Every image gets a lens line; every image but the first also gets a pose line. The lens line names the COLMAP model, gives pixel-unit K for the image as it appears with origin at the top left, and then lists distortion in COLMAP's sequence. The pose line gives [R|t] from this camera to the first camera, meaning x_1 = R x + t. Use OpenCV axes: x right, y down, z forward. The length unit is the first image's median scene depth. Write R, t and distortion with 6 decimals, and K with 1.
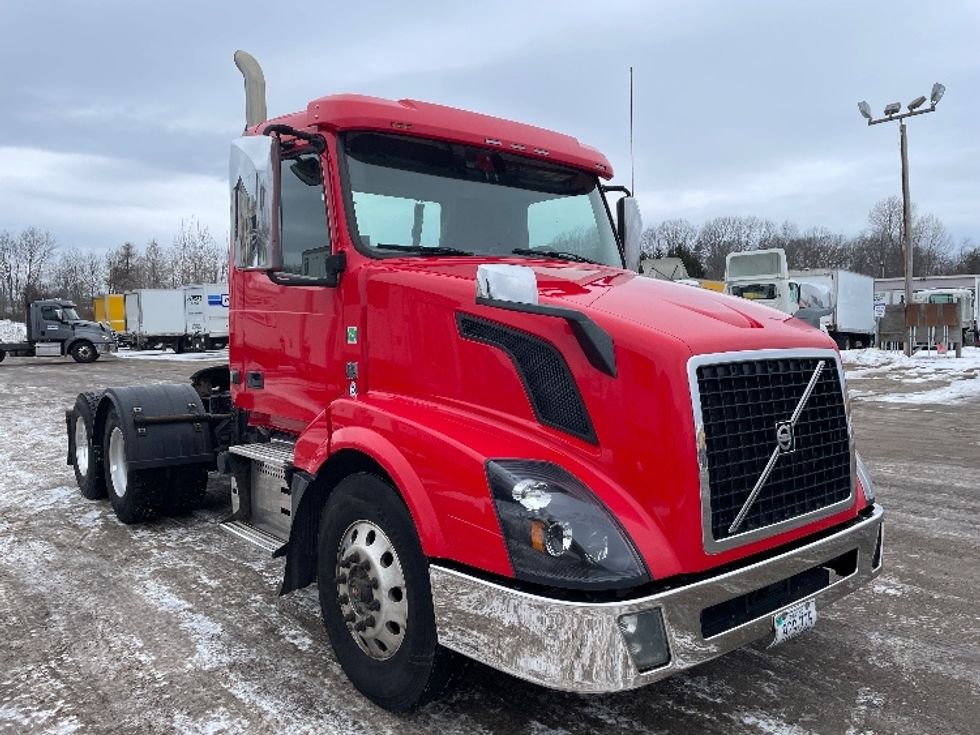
lens RADIAL K [[810.3, 0, 488.8], [0, 810.3, 353.2], [0, 0, 1]] dist [0.040574, -0.034293]
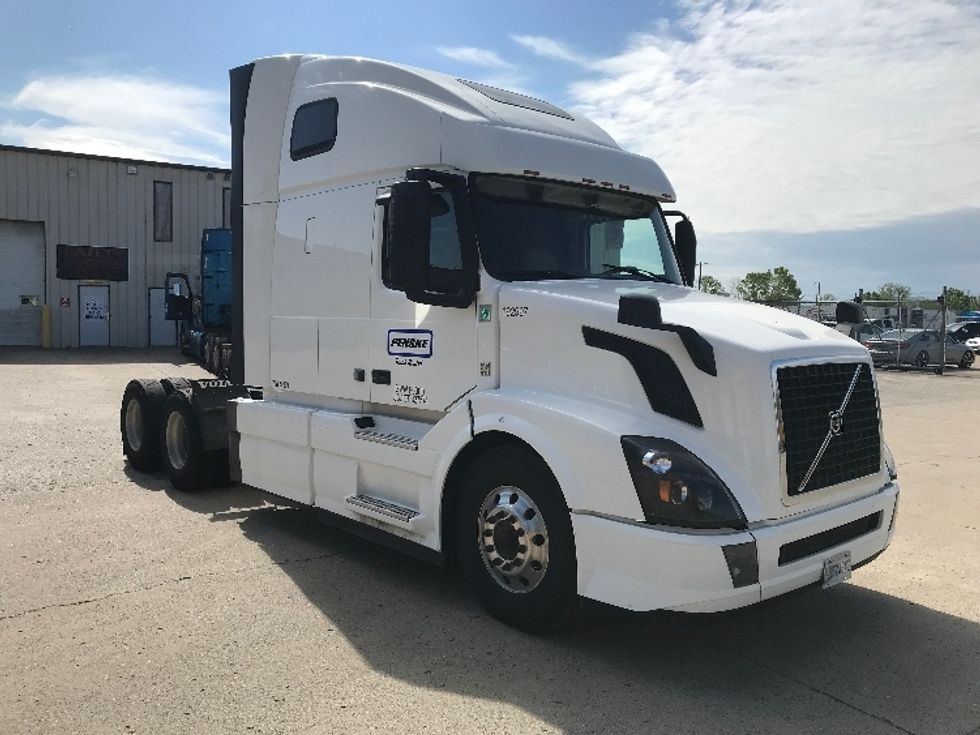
lens RADIAL K [[810.3, 0, 497.1], [0, 810.3, 364.1], [0, 0, 1]] dist [0.040574, -0.034293]
pose [[0.999791, 0.005866, 0.019608, -0.201821], [-0.006359, 0.999663, 0.025161, -0.020453], [-0.019454, -0.025281, 0.999491, -0.292421]]
